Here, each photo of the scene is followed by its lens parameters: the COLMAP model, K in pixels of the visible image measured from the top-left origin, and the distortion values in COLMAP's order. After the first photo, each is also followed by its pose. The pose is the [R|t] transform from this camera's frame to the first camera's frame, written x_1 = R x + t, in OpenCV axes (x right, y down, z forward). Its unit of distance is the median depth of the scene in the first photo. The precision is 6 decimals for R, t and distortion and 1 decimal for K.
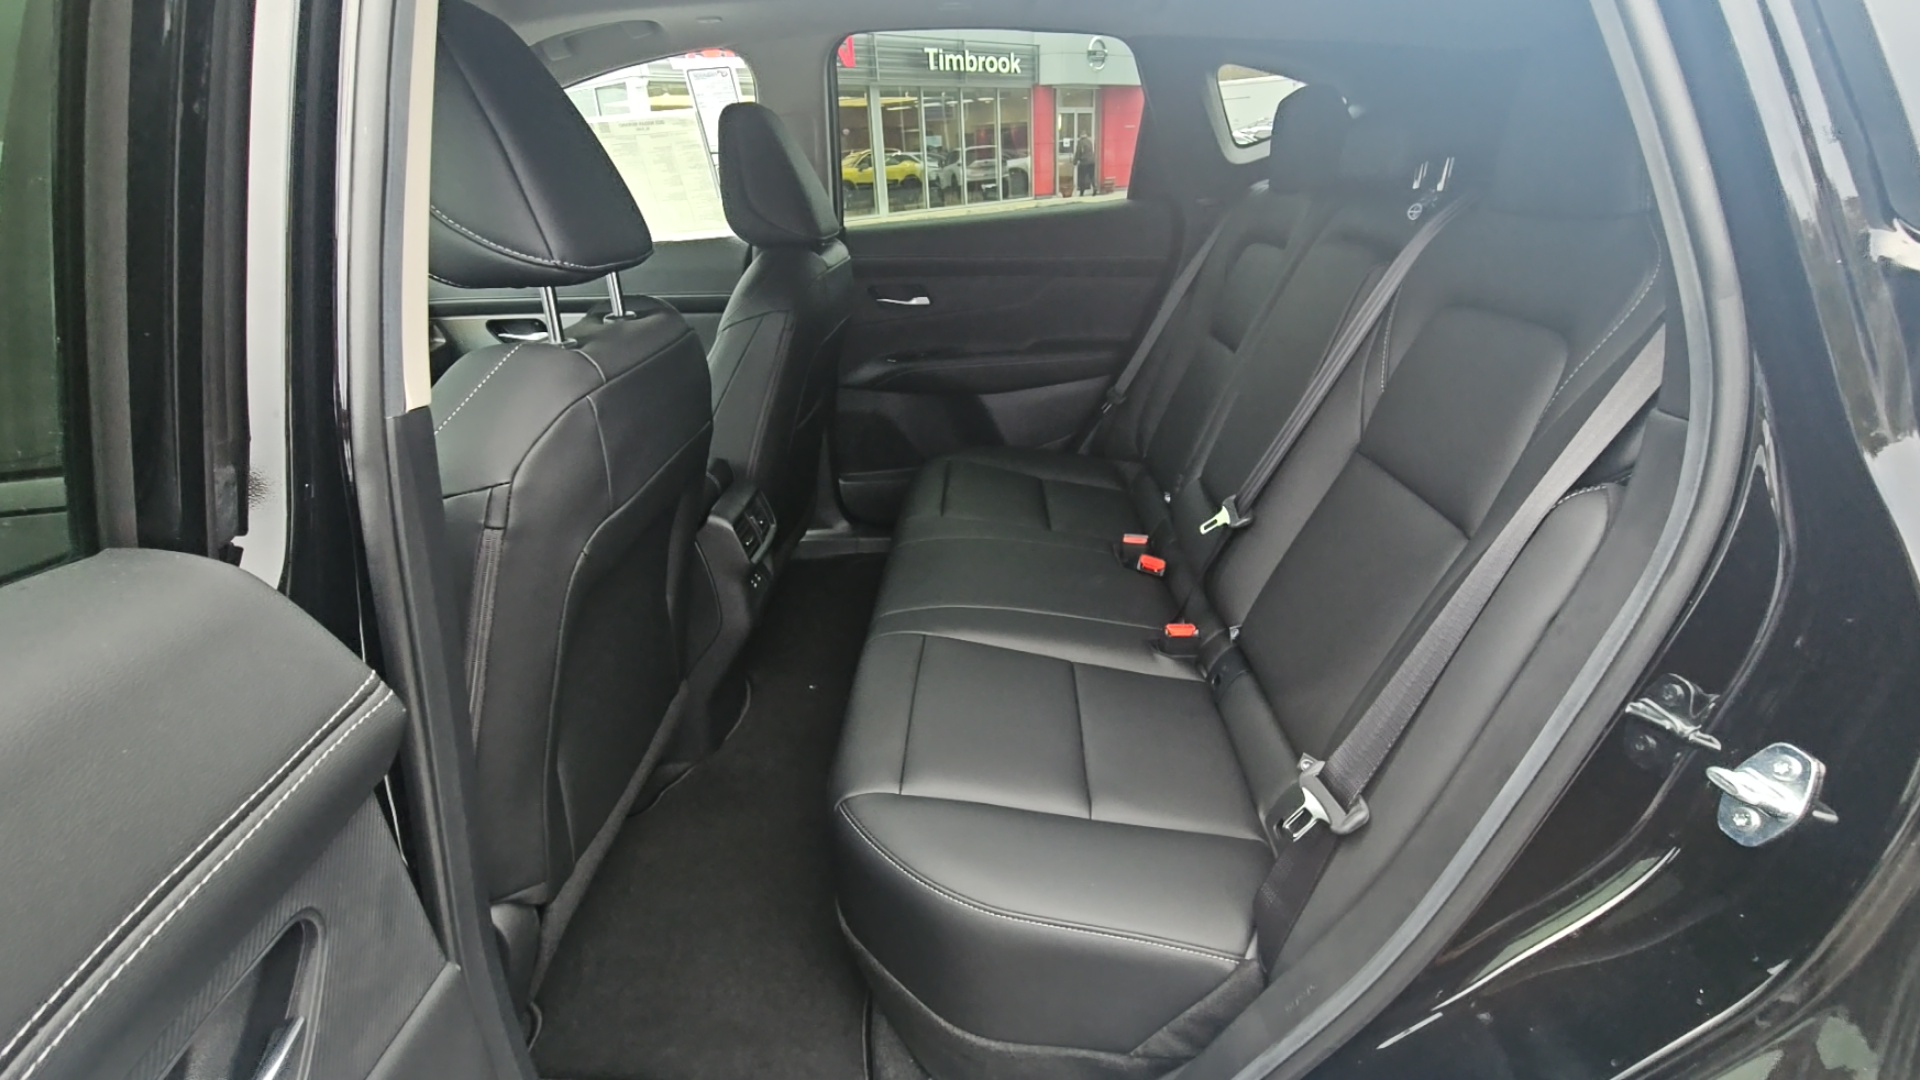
lens RADIAL K [[857.4, 0, 962.4], [0, 857.4, 527.1], [0, 0, 1]] dist [0.015512, -0.011279]
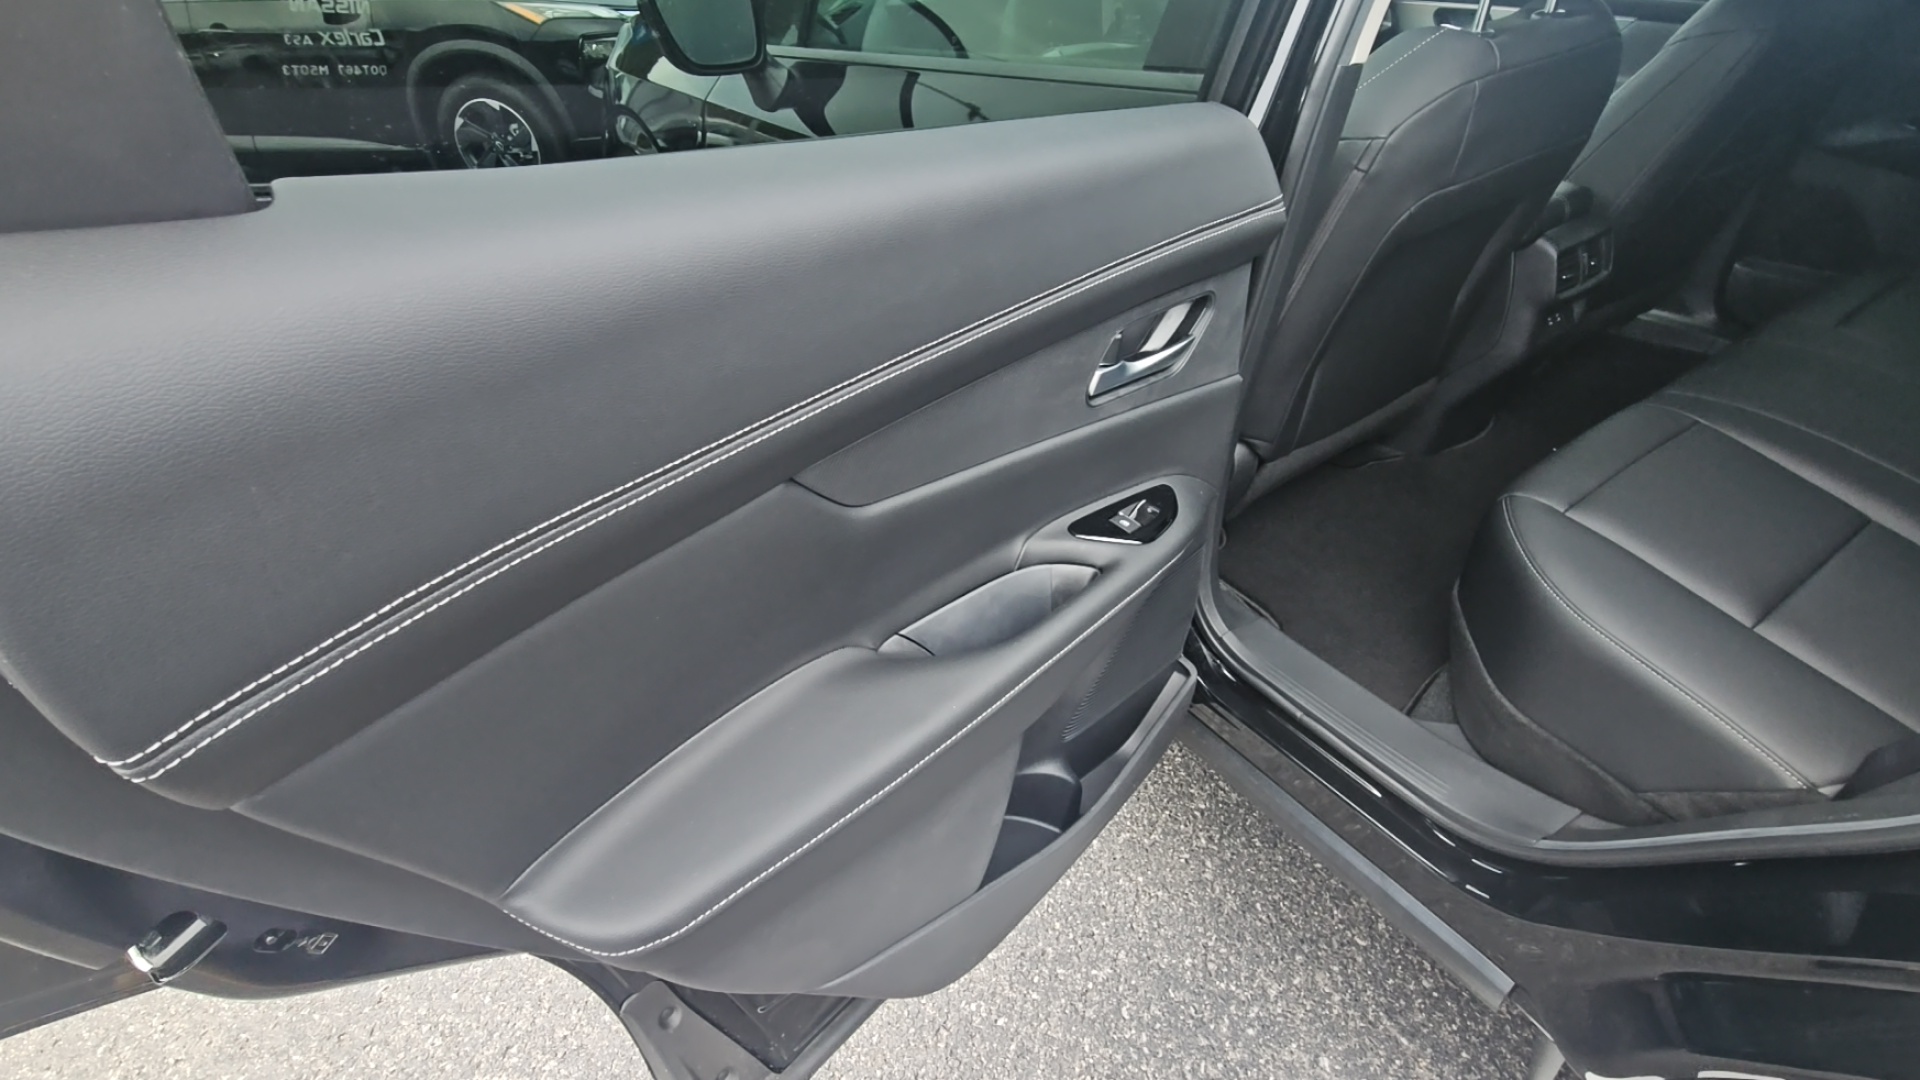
lens RADIAL K [[857.4, 0, 956.8], [0, 857.4, 530.6], [0, 0, 1]] dist [0.015512, -0.011279]
pose [[0.585914, 0.491298, -0.644462, 0.127201], [-0.275157, 0.868630, 0.412031, 0.054884], [0.762229, -0.064086, 0.644127, -0.212301]]
